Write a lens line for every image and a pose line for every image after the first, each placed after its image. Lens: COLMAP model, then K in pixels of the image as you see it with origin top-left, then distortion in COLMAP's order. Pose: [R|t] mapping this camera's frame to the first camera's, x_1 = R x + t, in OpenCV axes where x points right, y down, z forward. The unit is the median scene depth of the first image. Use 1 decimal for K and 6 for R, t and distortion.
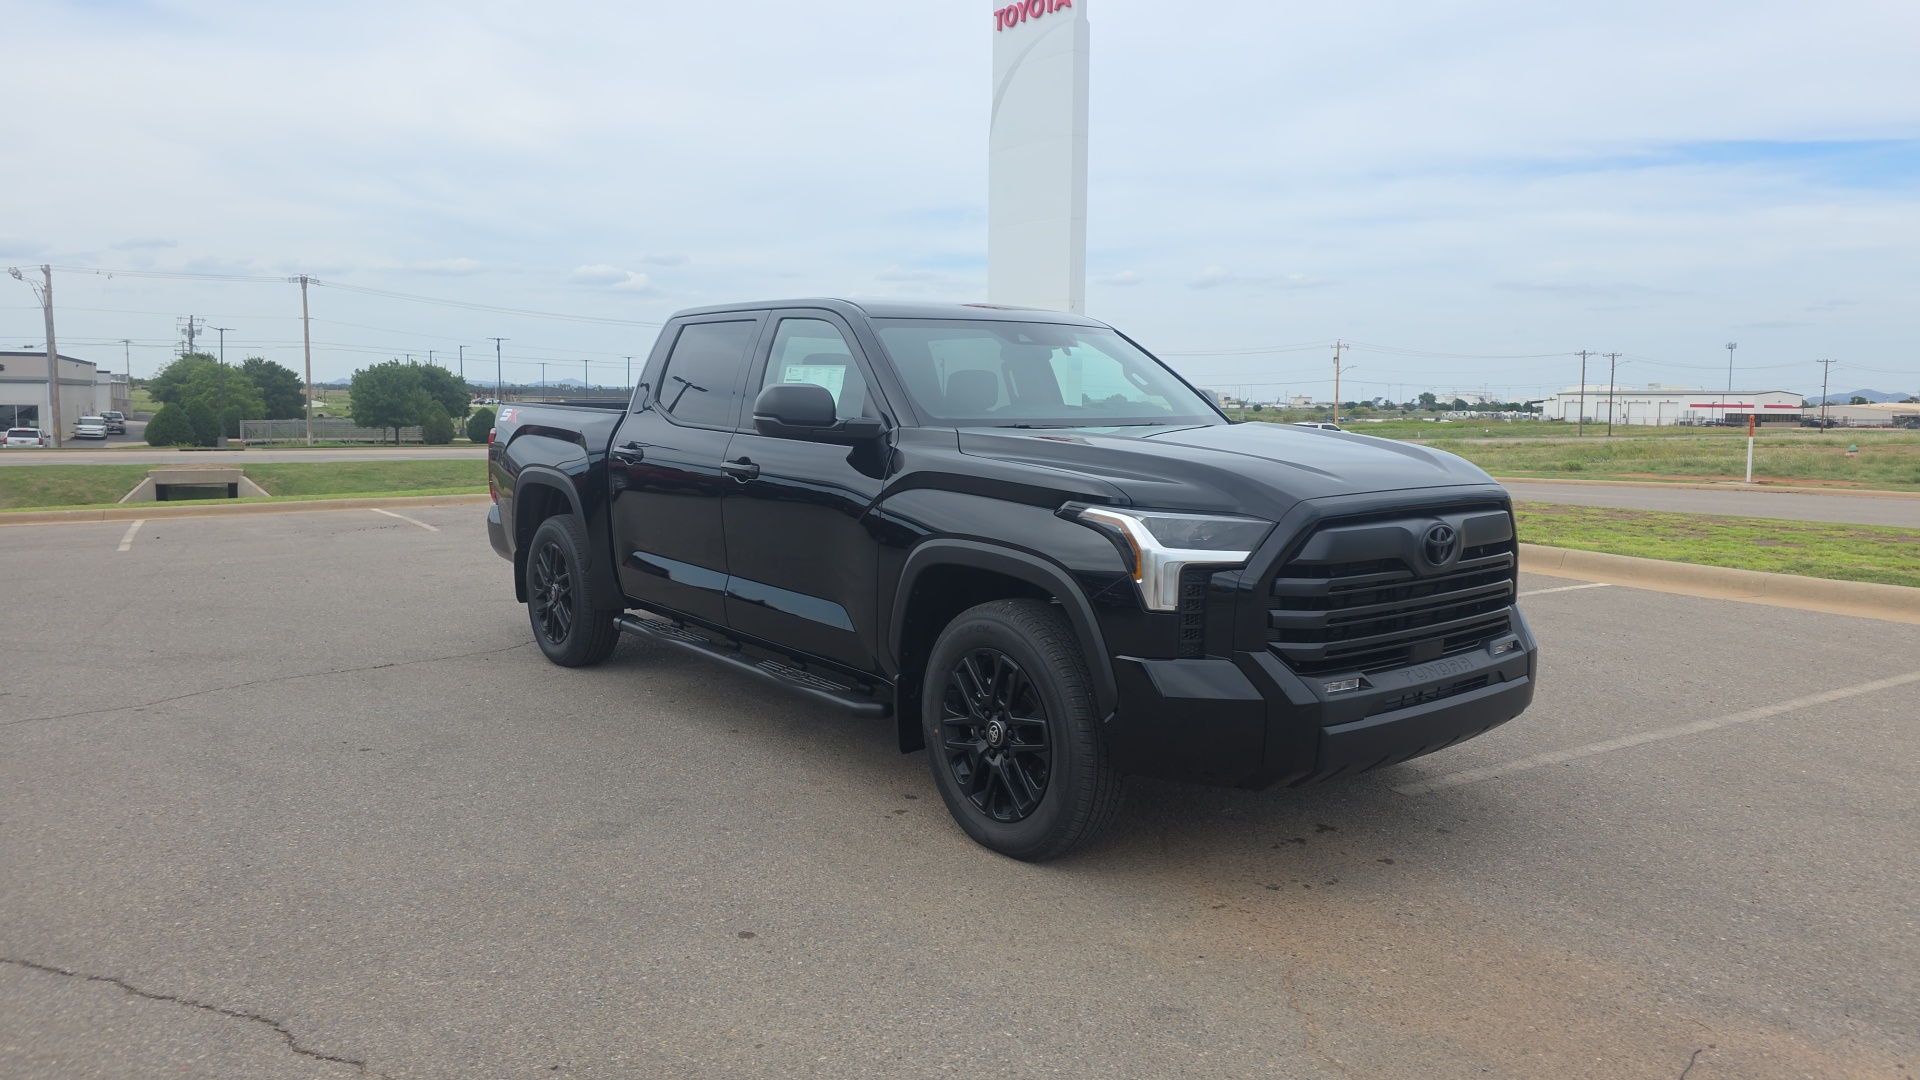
lens RADIAL K [[1323.9, 0, 1009.4], [0, 1323.9, 473.0], [0, 0, 1]] dist [0.059870, -0.054421]
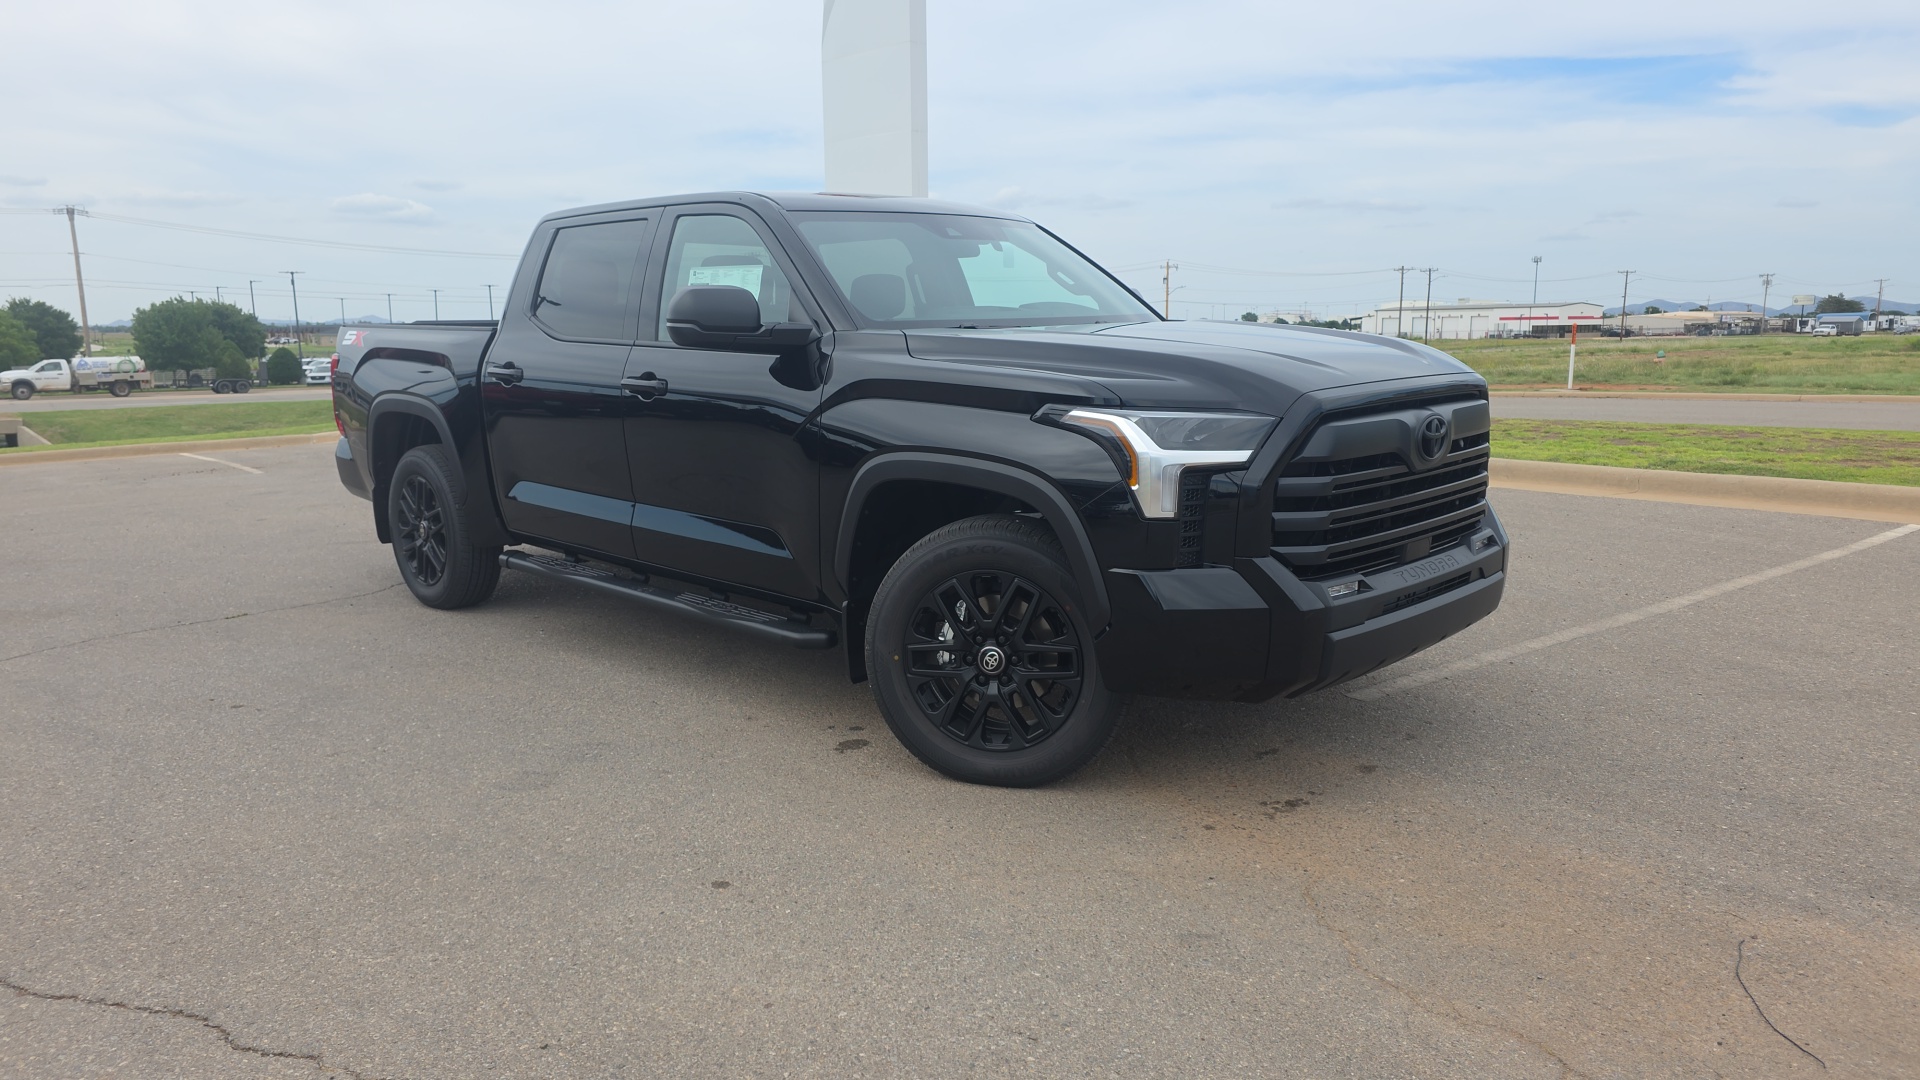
lens RADIAL K [[1323.9, 0, 964.1], [0, 1323.9, 521.0], [0, 0, 1]] dist [0.059870, -0.054421]
pose [[0.995147, -0.035885, 0.091622, -0.052864], [0.027573, 0.995522, 0.090420, 0.009949], [-0.094456, -0.087455, 0.991680, 0.050165]]
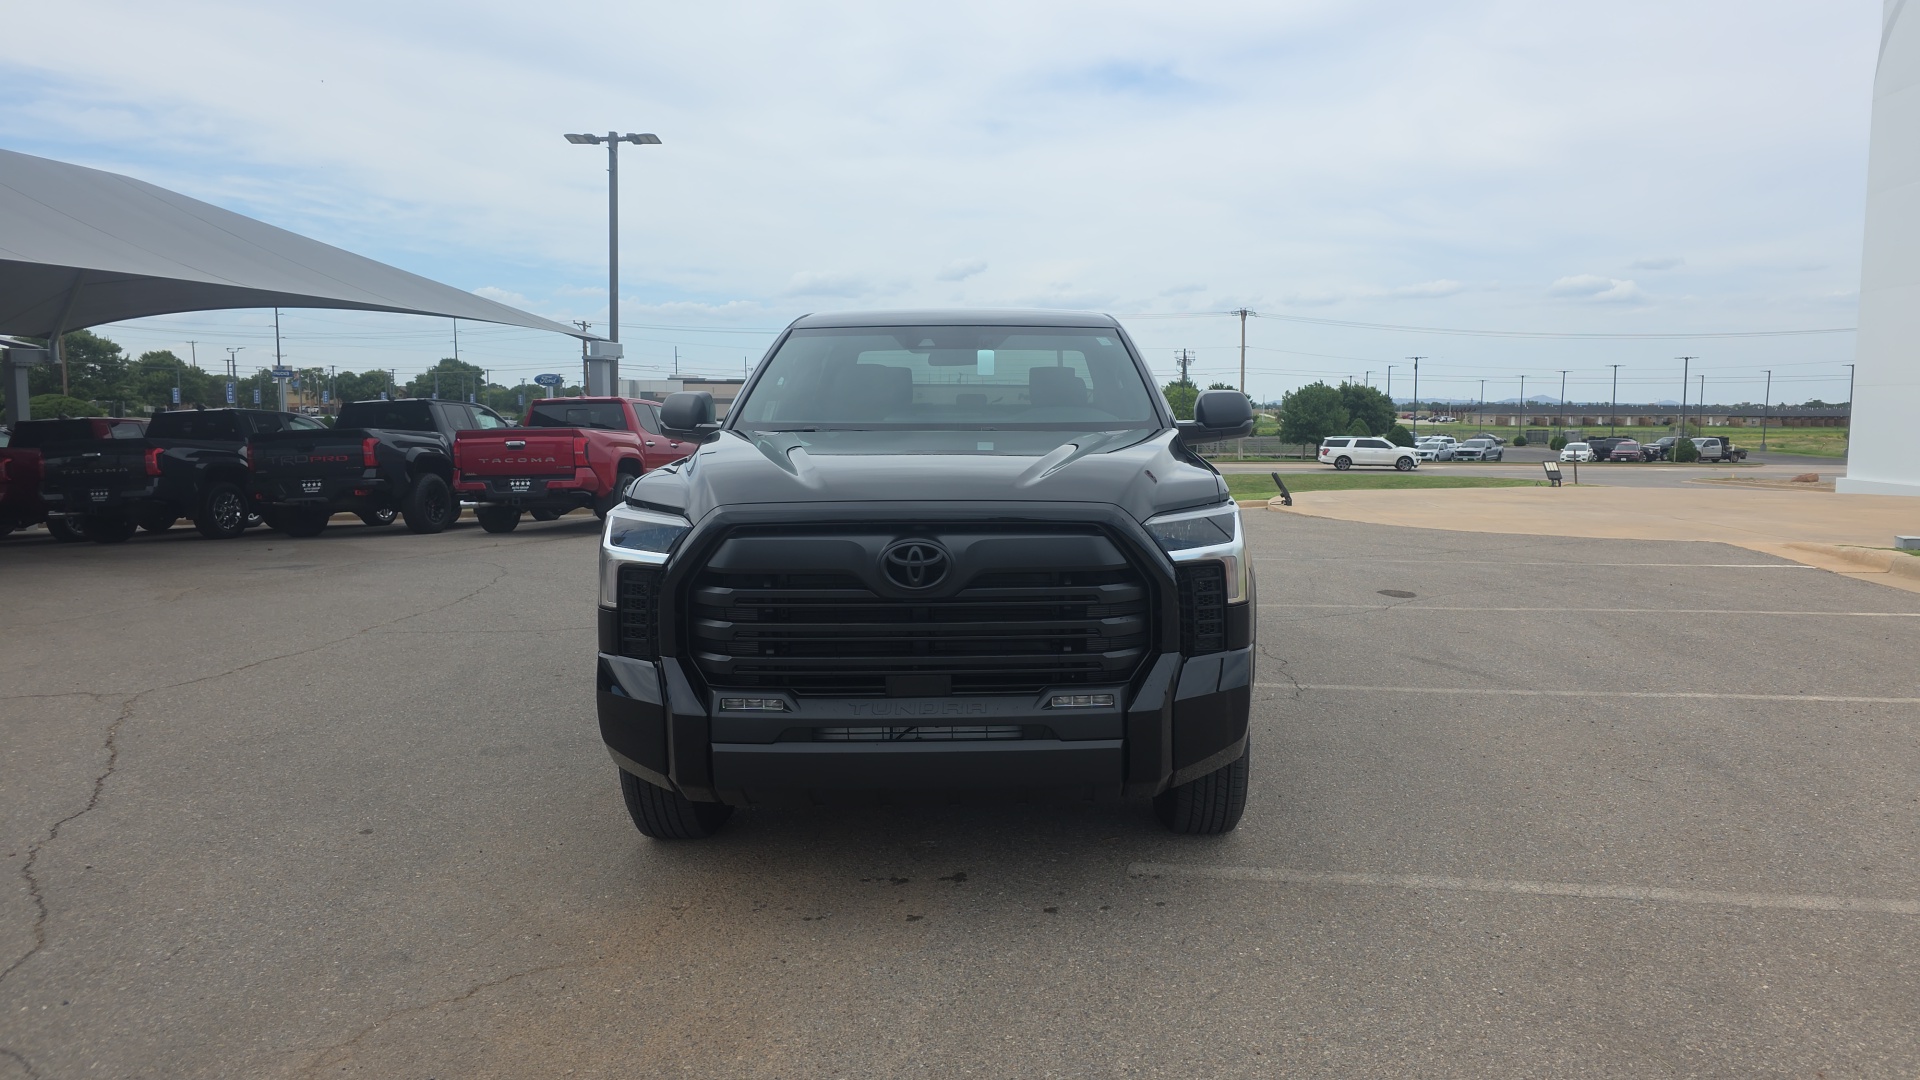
lens RADIAL K [[1323.9, 0, 1021.6], [0, 1323.9, 530.9], [0, 0, 1]] dist [0.059870, -0.054421]
pose [[0.757364, 0.049320, -0.651127, 0.514104], [-0.029995, 0.998719, 0.040760, -0.002792], [0.652303, -0.011340, 0.757873, 0.217321]]
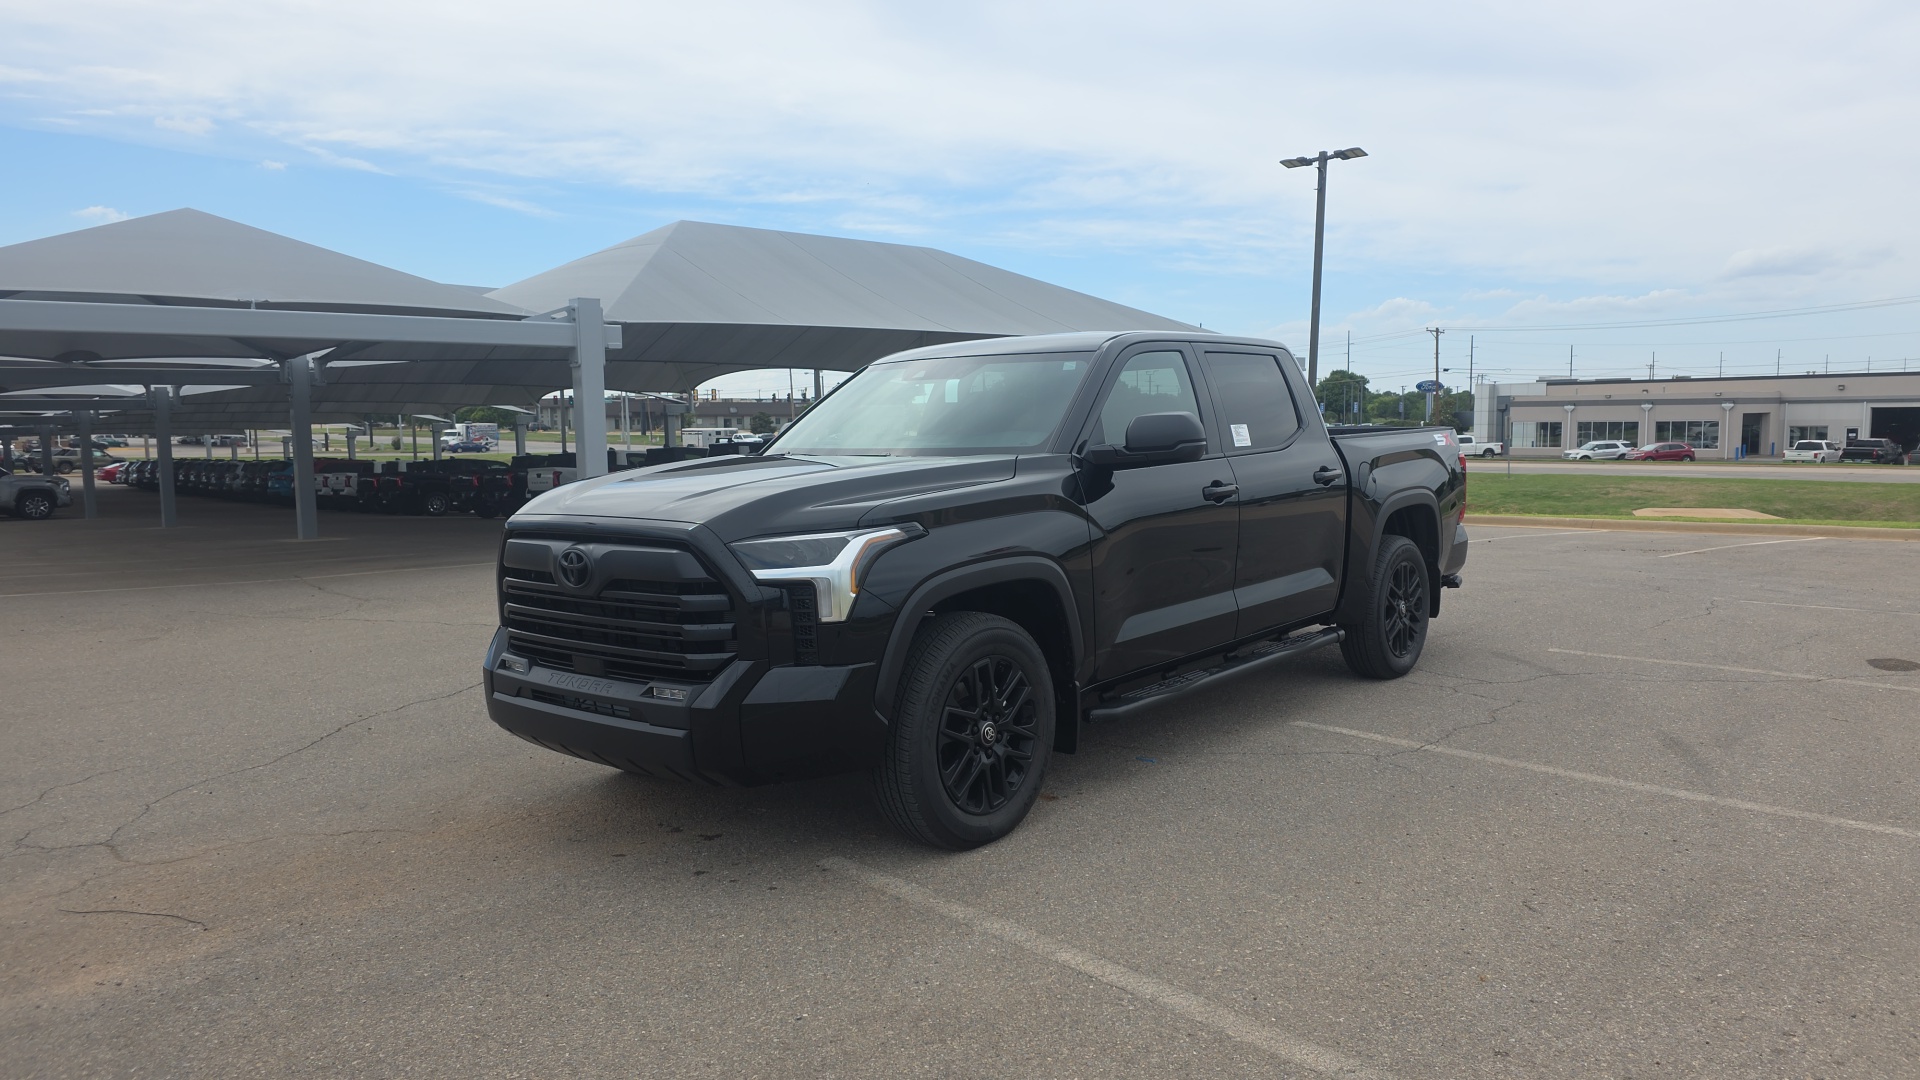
lens RADIAL K [[1323.9, 0, 978.2], [0, 1323.9, 525.6], [0, 0, 1]] dist [0.059870, -0.054421]
pose [[0.157799, 0.063507, -0.985427, 0.793110], [-0.038004, 0.997581, 0.058205, -0.030806], [0.986740, 0.028266, 0.159831, 0.633527]]
